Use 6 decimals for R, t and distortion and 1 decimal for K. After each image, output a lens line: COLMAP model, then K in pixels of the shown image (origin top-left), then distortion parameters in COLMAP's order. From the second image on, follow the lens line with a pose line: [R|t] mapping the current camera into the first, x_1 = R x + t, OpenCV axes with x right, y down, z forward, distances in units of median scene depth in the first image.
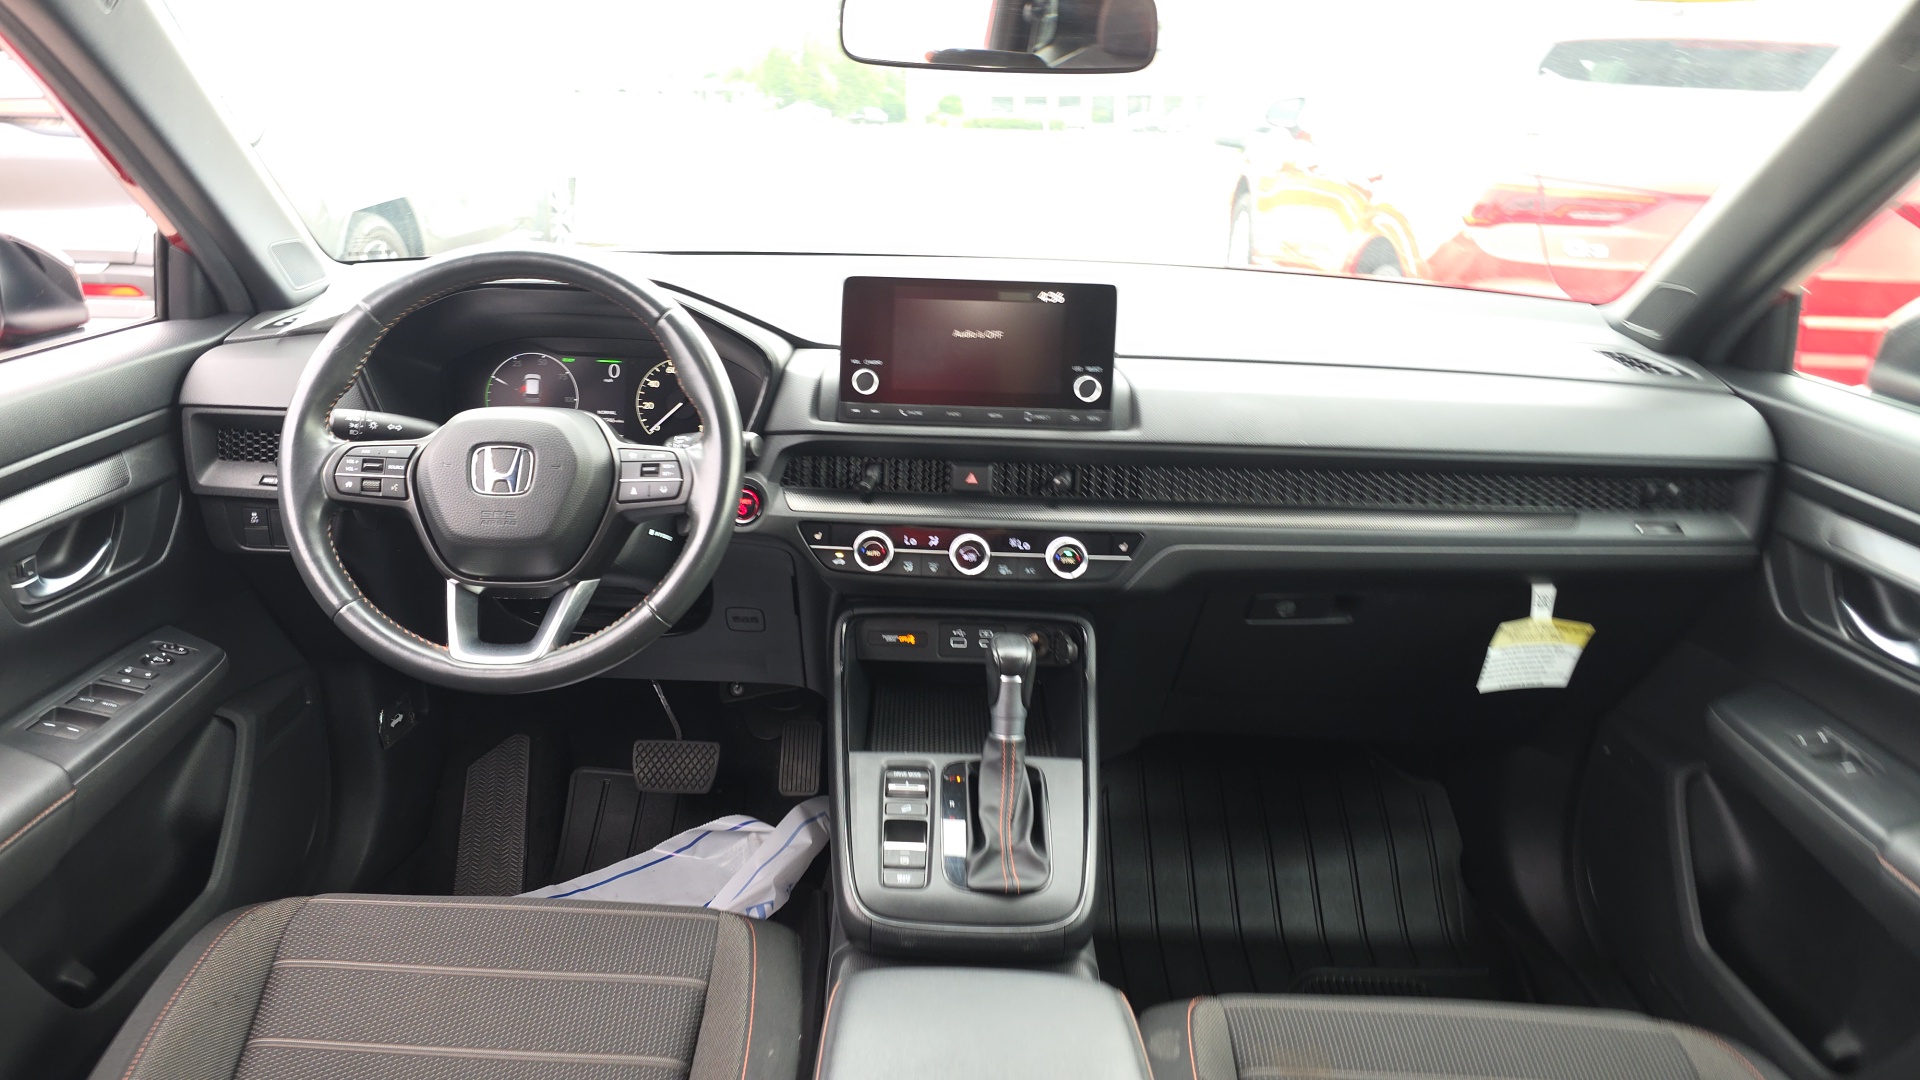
lens RADIAL K [[1281.7, 0, 935.8], [0, 1281.7, 518.8], [0, 0, 1]] dist [0.041042, -0.049135]
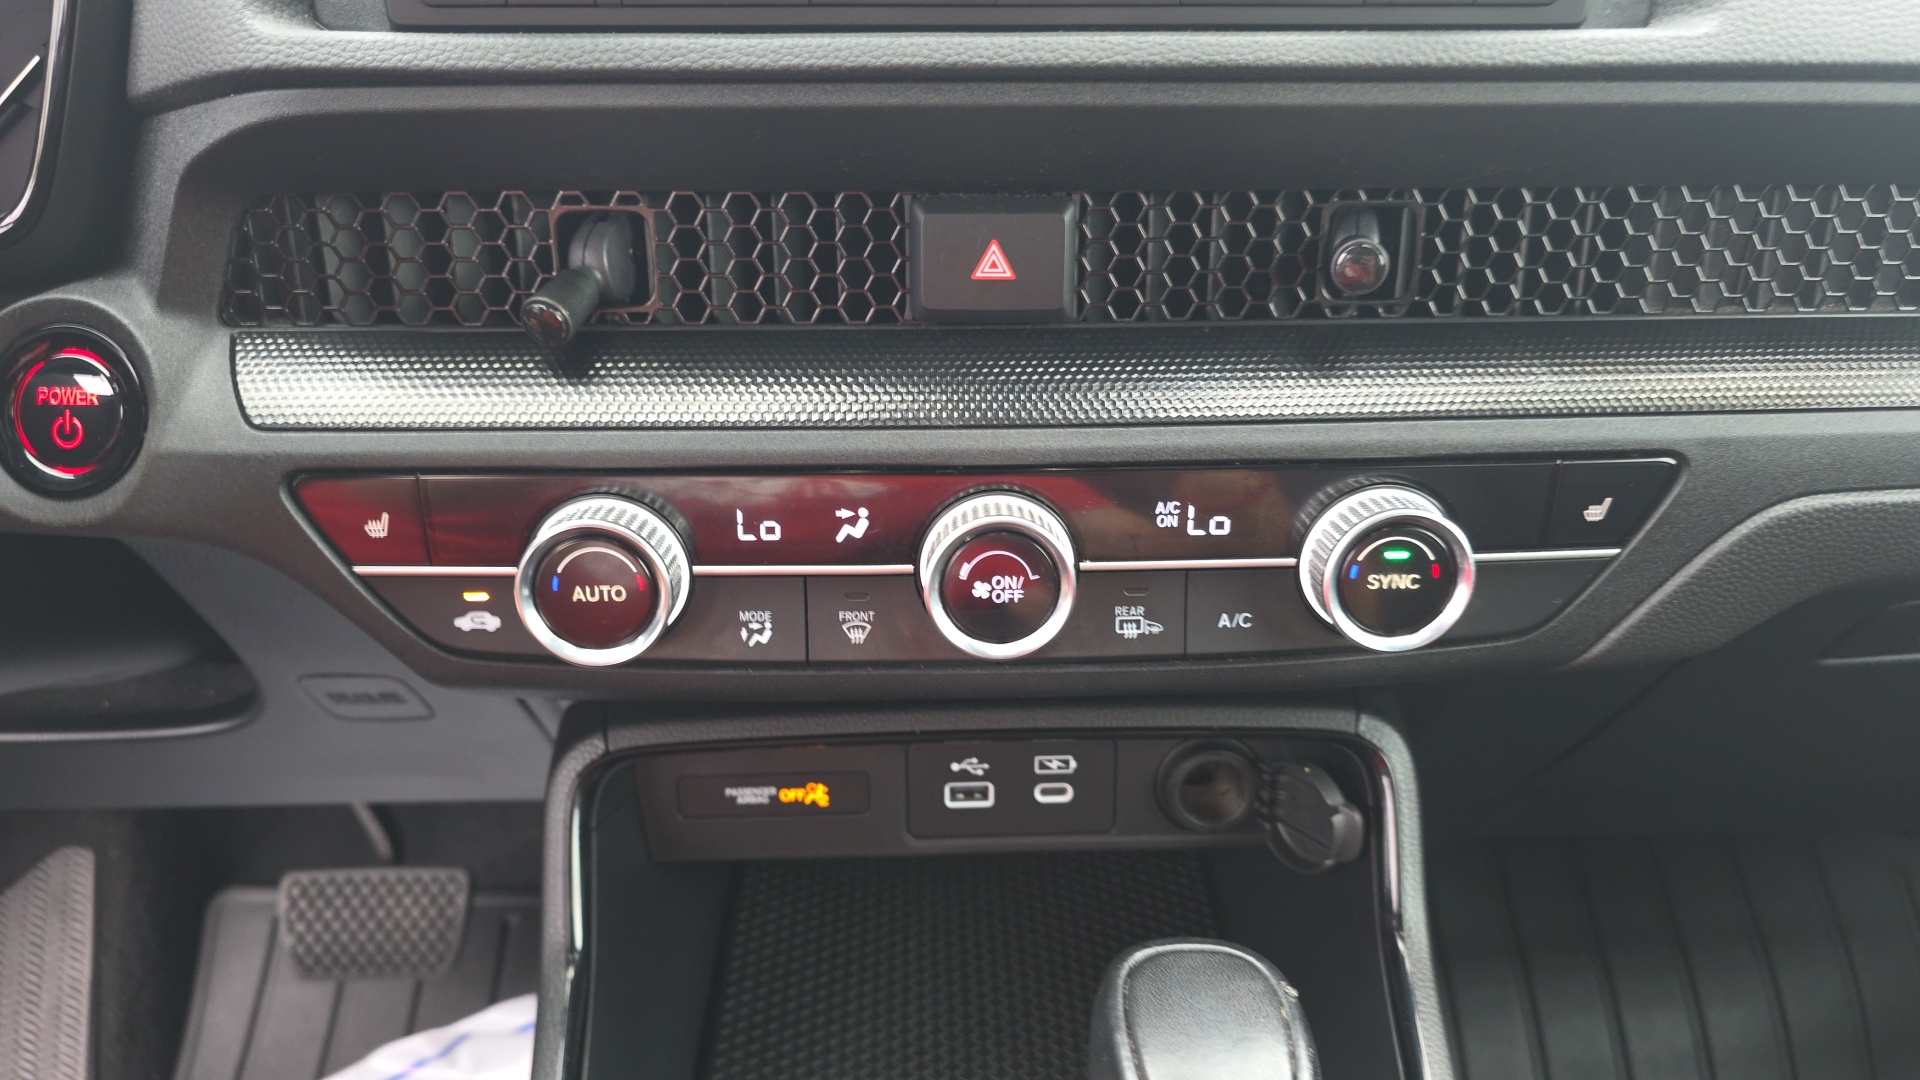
lens RADIAL K [[1306.0, 0, 986.5], [0, 1306.0, 536.5], [0, 0, 1]] dist [0.044451, -0.057648]
pose [[0.998592, -0.046227, 0.026030, 0.018173], [0.041362, 0.985648, 0.163670, -0.021206], [-0.033222, -0.162363, 0.986172, 0.759524]]
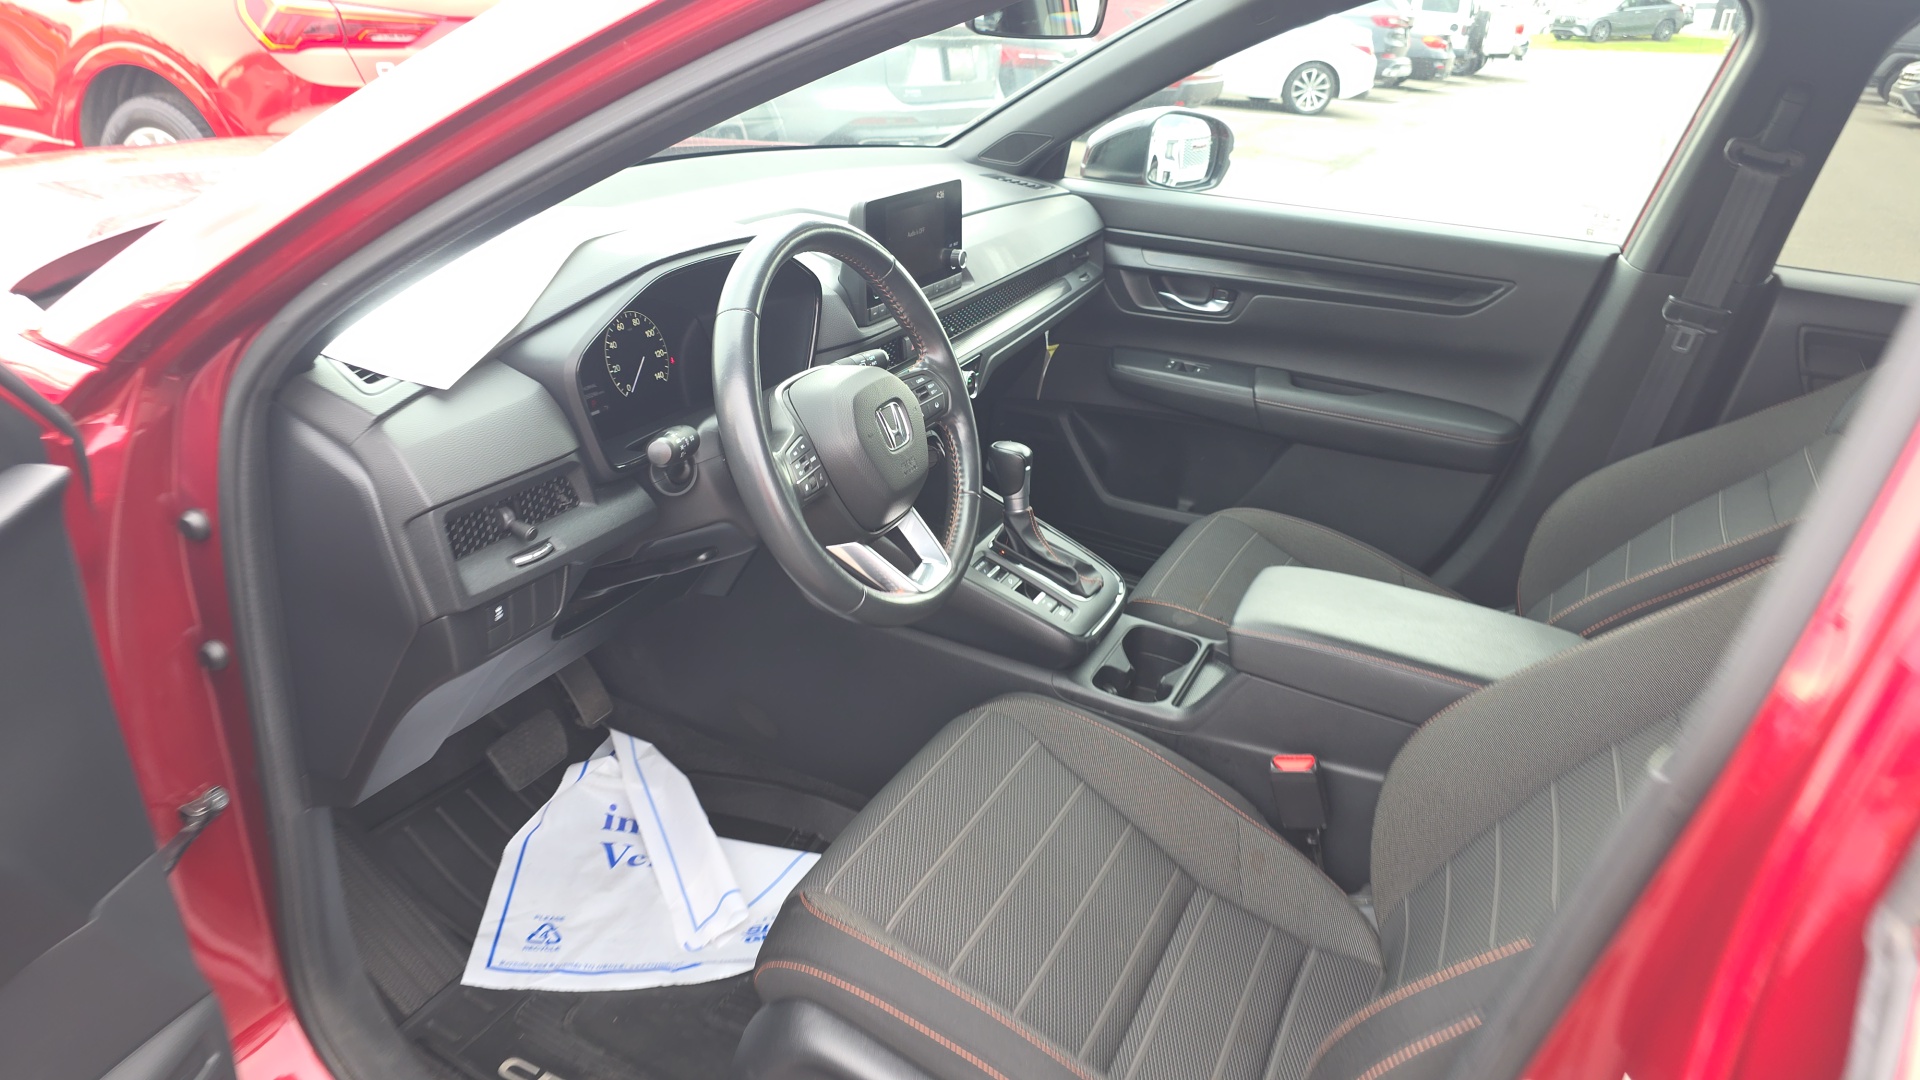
lens RADIAL K [[1248.8, 0, 960.0], [0, 1248.8, 540.0], [0, 0, 1]] dist [0.036314, -0.000232]
pose [[0.419649, -0.373861, 0.827117, -1.085018], [0.219662, 0.925980, 0.307099, -0.231685], [-0.880706, 0.052812, 0.470710, 0.387616]]
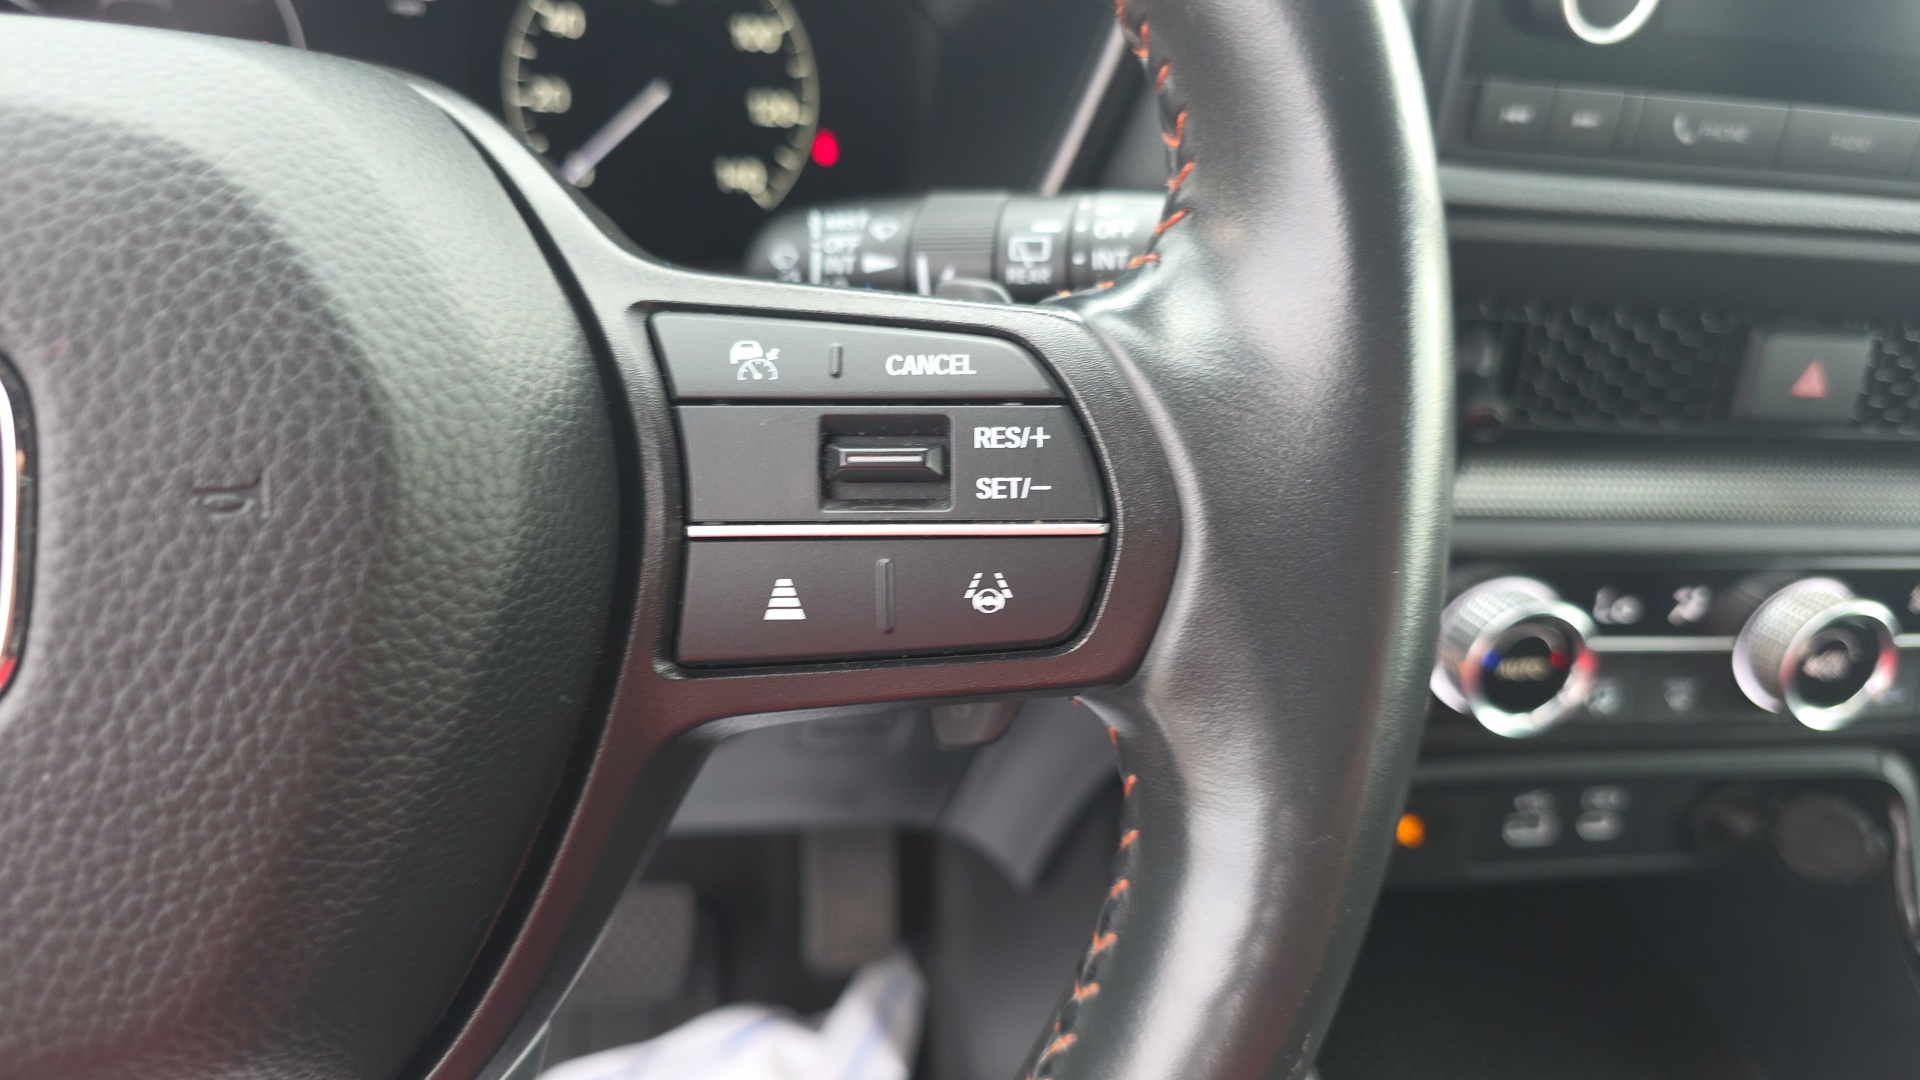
lens RADIAL K [[1364.9, 0, 954.4], [0, 1364.9, 564.1], [0, 0, 1]] dist [0.009269, -0.062427]
pose [[0.984972, -0.030451, 0.170007, -0.216315], [-0.004532, 0.979440, 0.201687, -0.052362], [-0.172654, -0.199426, 0.964583, 0.751417]]
